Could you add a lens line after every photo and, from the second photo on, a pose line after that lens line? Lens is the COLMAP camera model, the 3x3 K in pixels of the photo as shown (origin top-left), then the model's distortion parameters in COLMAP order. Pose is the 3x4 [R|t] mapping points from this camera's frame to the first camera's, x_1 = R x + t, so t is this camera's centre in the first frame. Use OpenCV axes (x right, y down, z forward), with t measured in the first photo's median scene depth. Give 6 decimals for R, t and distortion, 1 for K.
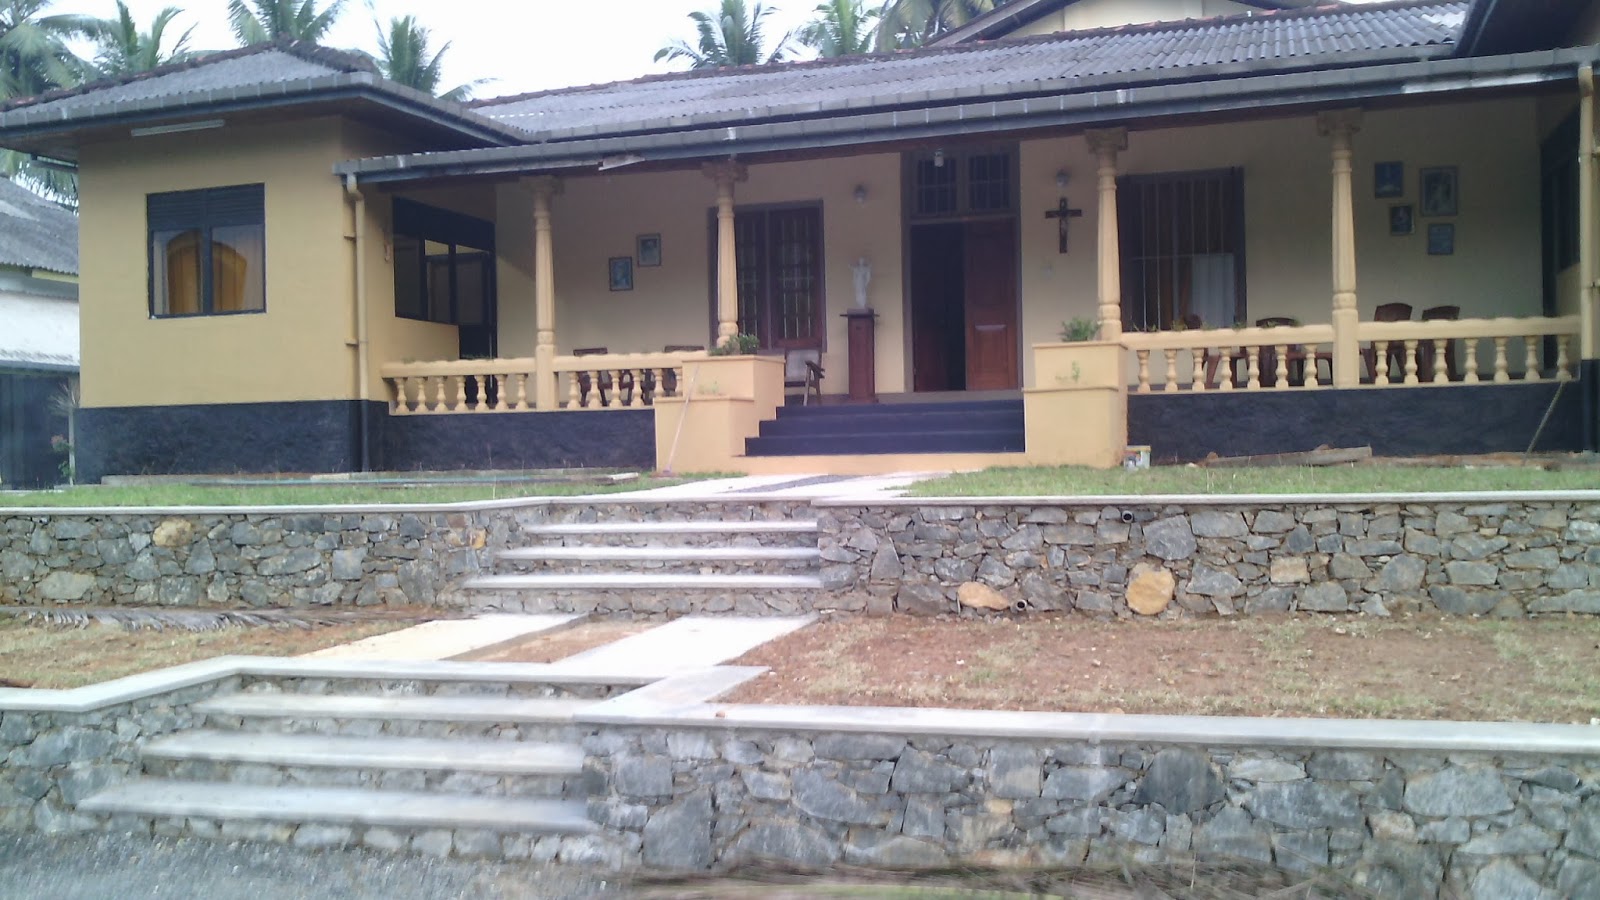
lens RADIAL K [[1483.6, 0, 800.0], [0, 1483.6, 450.0], [0, 0, 1]] dist [0.004483, -0.012625]
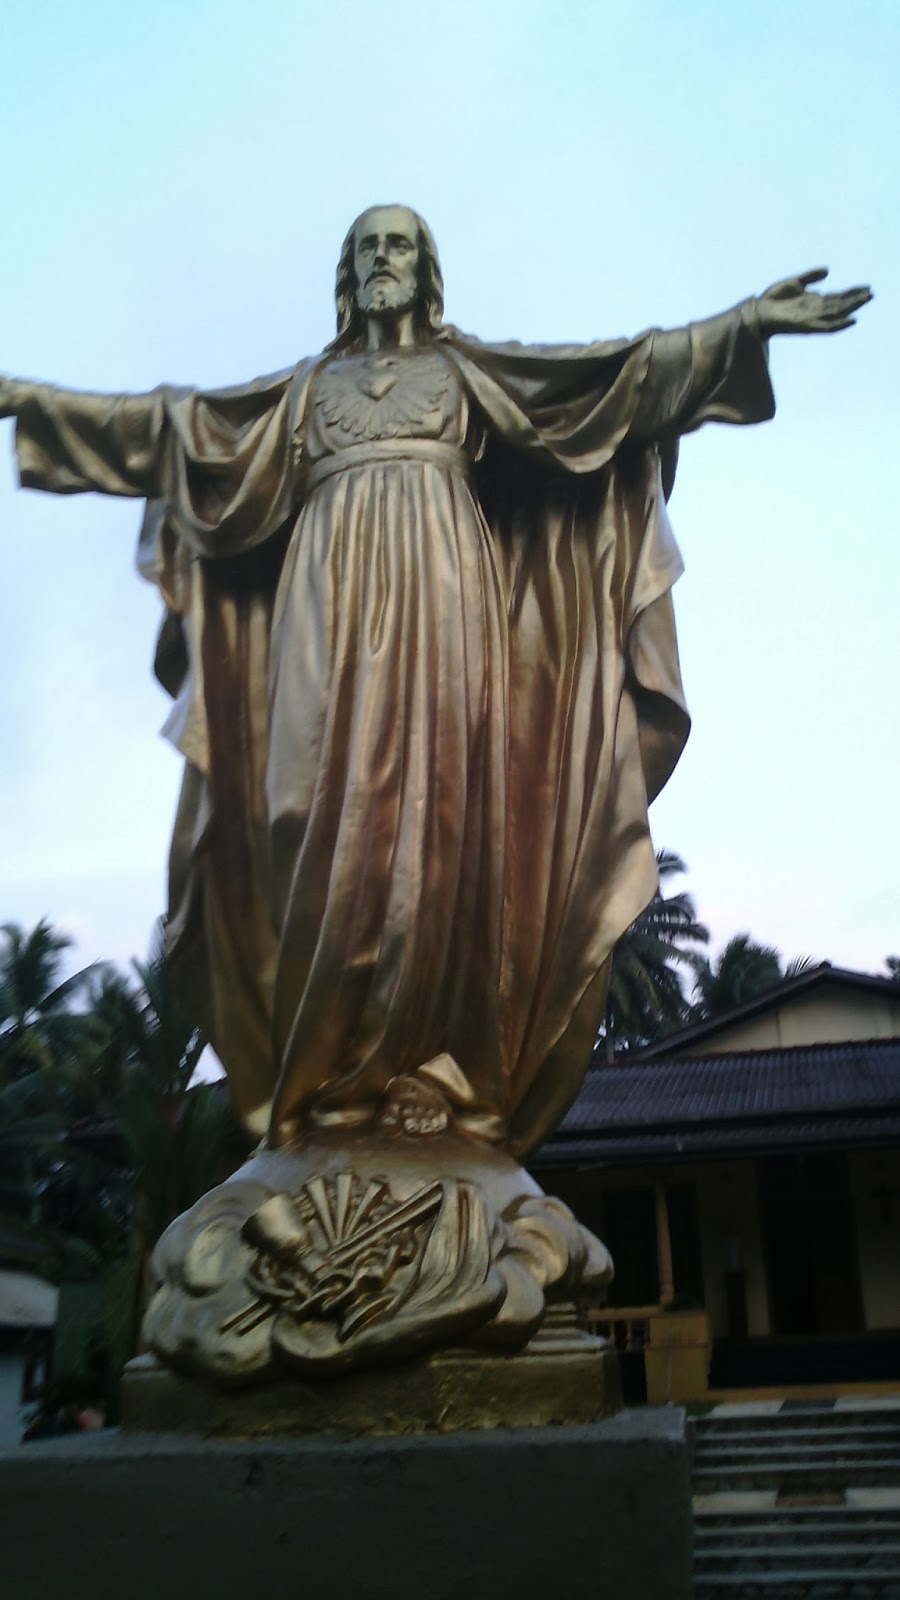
lens RADIAL K [[1505.6, 0, 459.8], [0, 1505.6, 796.9], [0, 0, 1]] dist [-0.003914, 0.002201]
pose [[0.997018, 0.009871, 0.076531, -0.560864], [0.019043, 0.929633, -0.367995, 0.005293], [-0.074778, 0.368355, 0.926673, -0.685237]]
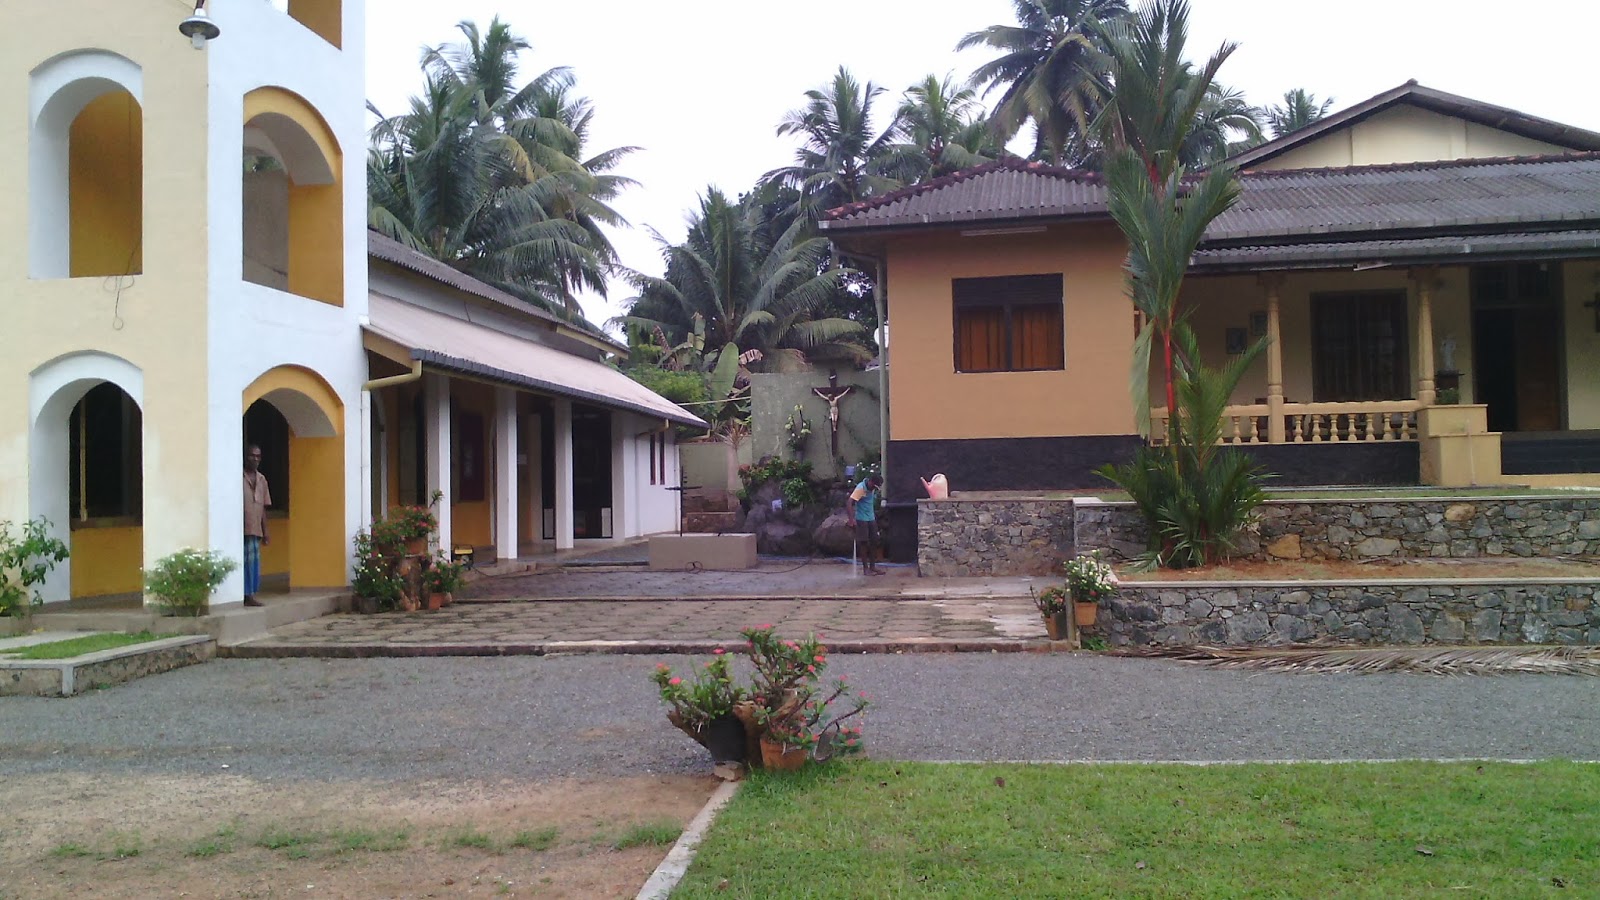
lens RADIAL K [[1486.0, 0, 756.8], [0, 1486.0, 450.7], [0, 0, 1]] dist [0.069738, -0.235717]
pose [[0.994280, 0.003939, 0.106737, -1.328092], [-0.000621, 0.999516, -0.031101, 0.038773], [-0.106808, 0.030856, 0.993801, -0.520676]]
